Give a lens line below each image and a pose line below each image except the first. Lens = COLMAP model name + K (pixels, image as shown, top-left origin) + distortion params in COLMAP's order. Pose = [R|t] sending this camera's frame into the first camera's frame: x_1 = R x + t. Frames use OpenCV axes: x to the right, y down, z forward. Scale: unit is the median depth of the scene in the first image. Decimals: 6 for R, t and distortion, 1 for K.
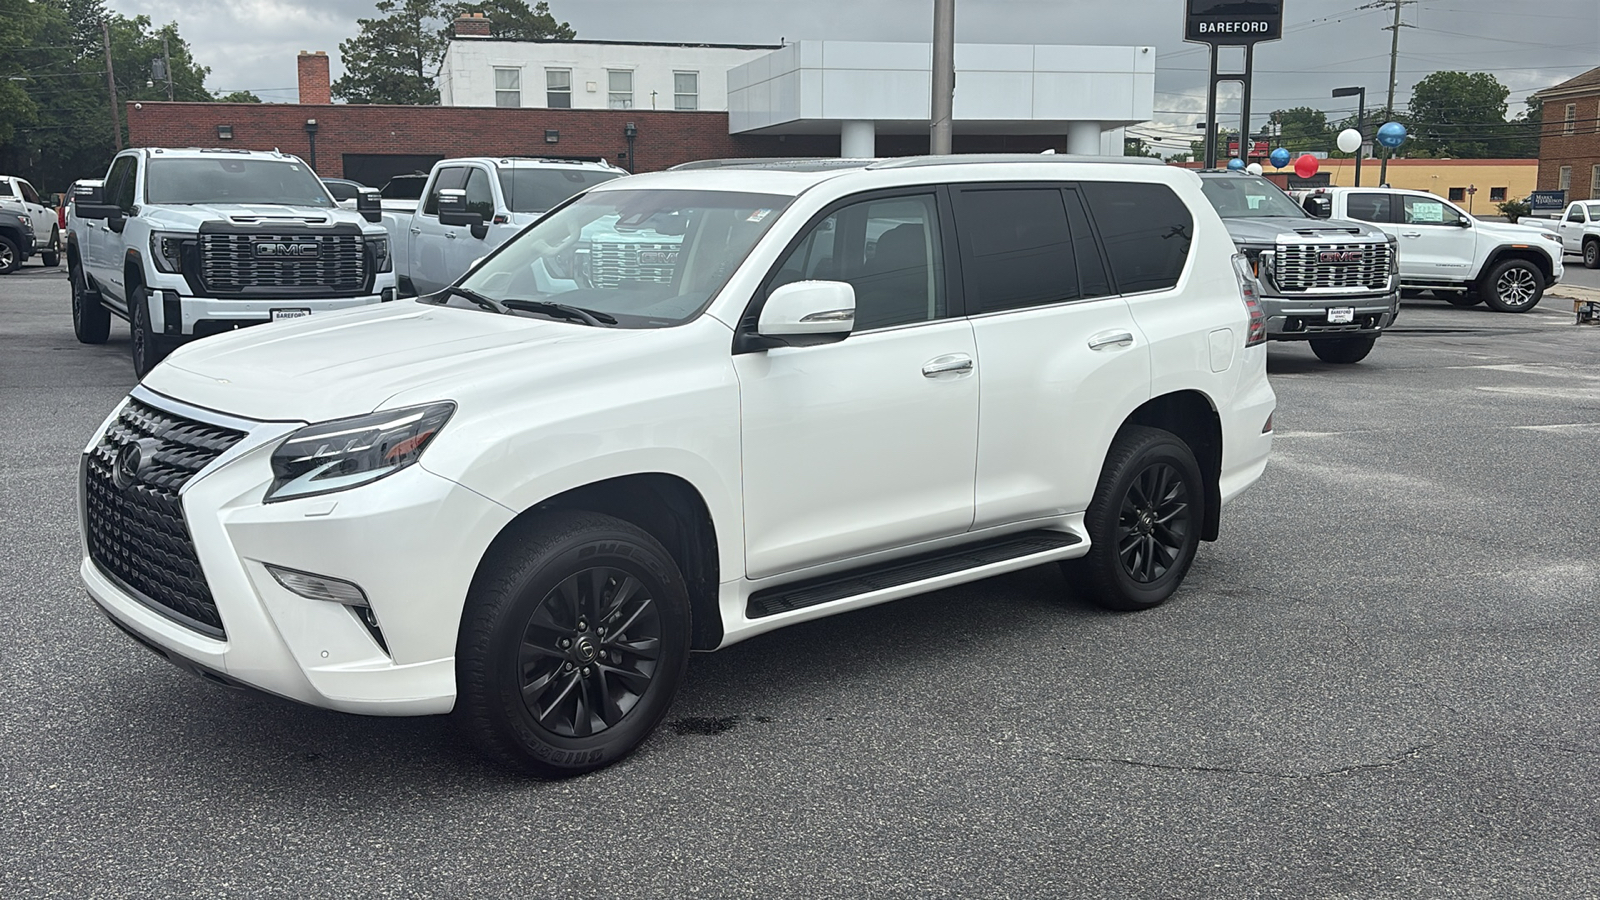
lens RADIAL K [[1481.1, 0, 747.7], [0, 1481.1, 441.1], [0, 0, 1]] dist [0.029916, 0.000000]
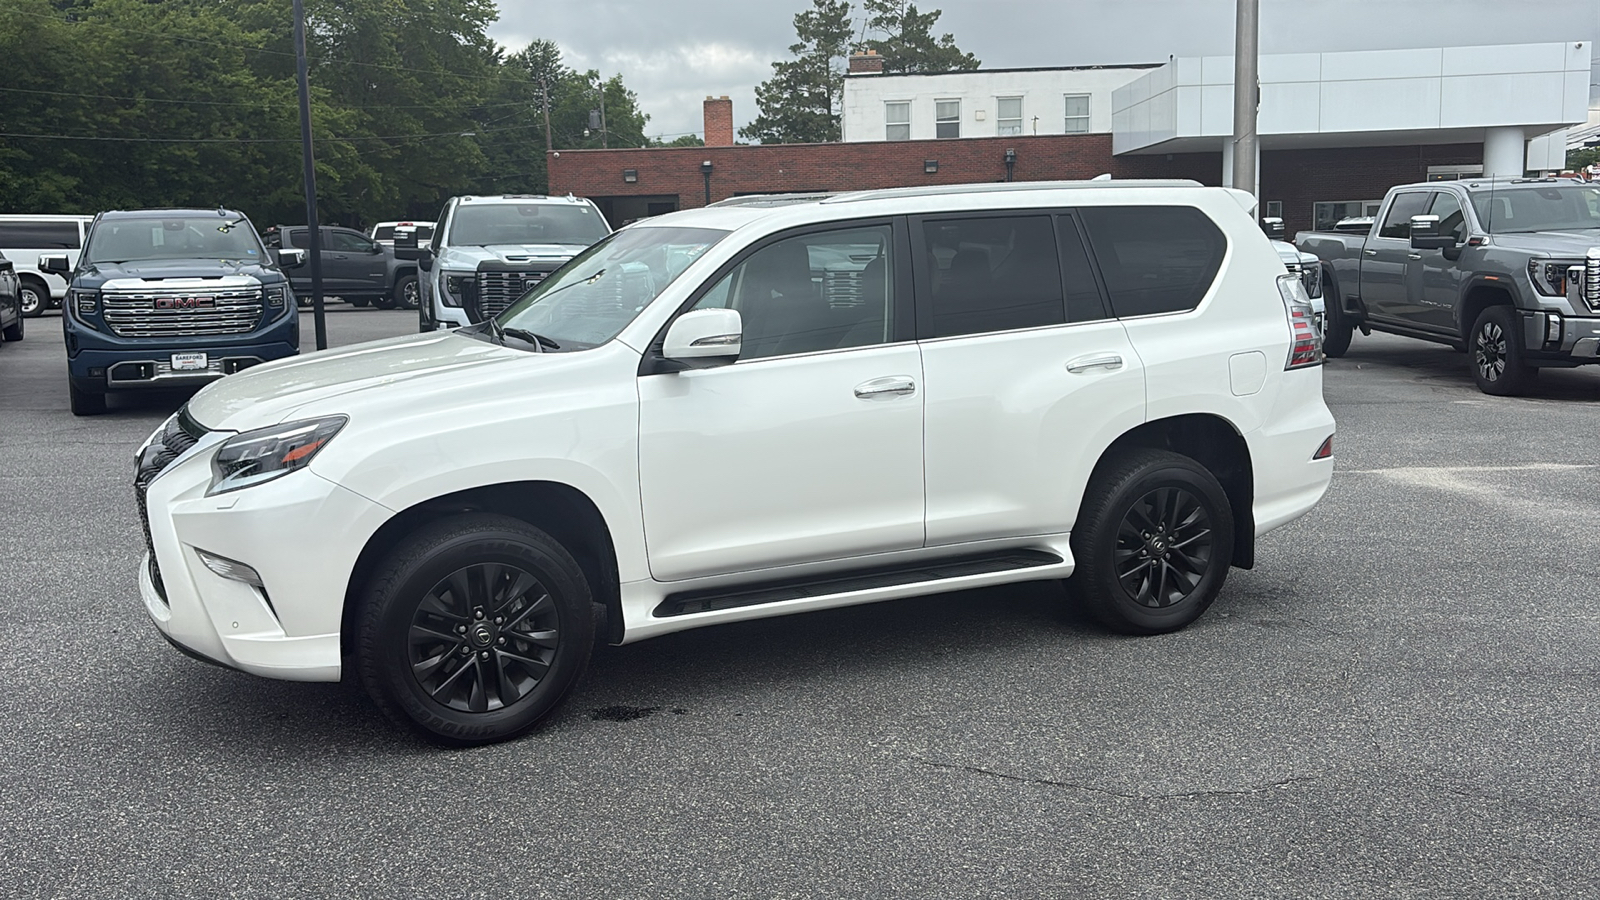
lens RADIAL K [[1481.1, 0, 762.5], [0, 1481.1, 432.8], [0, 0, 1]] dist [0.029916, 0.000000]
pose [[0.962234, 0.010533, -0.272022, 0.281203], [-0.017025, 0.999624, -0.021518, 0.004411], [0.271692, 0.025336, 0.962051, -0.027014]]
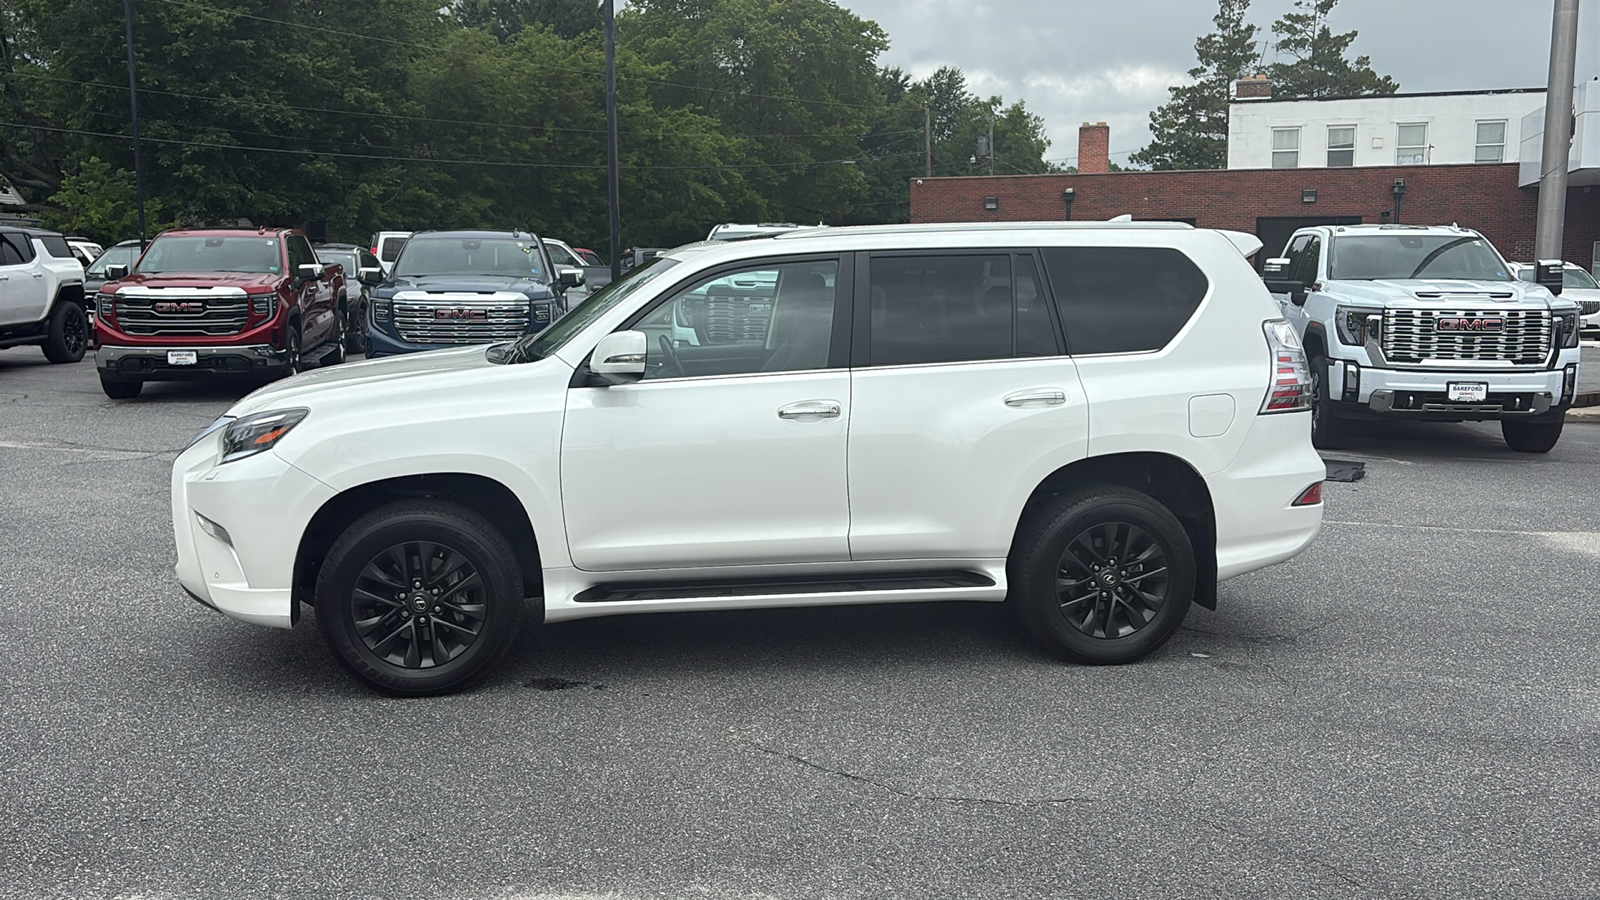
lens RADIAL K [[1481.1, 0, 775.1], [0, 1481.1, 448.3], [0, 0, 1]] dist [0.029916, 0.000000]
pose [[0.859018, 0.059921, -0.508426, 0.578898], [-0.078786, 0.996769, -0.015639, -0.001194], [0.505846, 0.053491, 0.860964, 0.005817]]
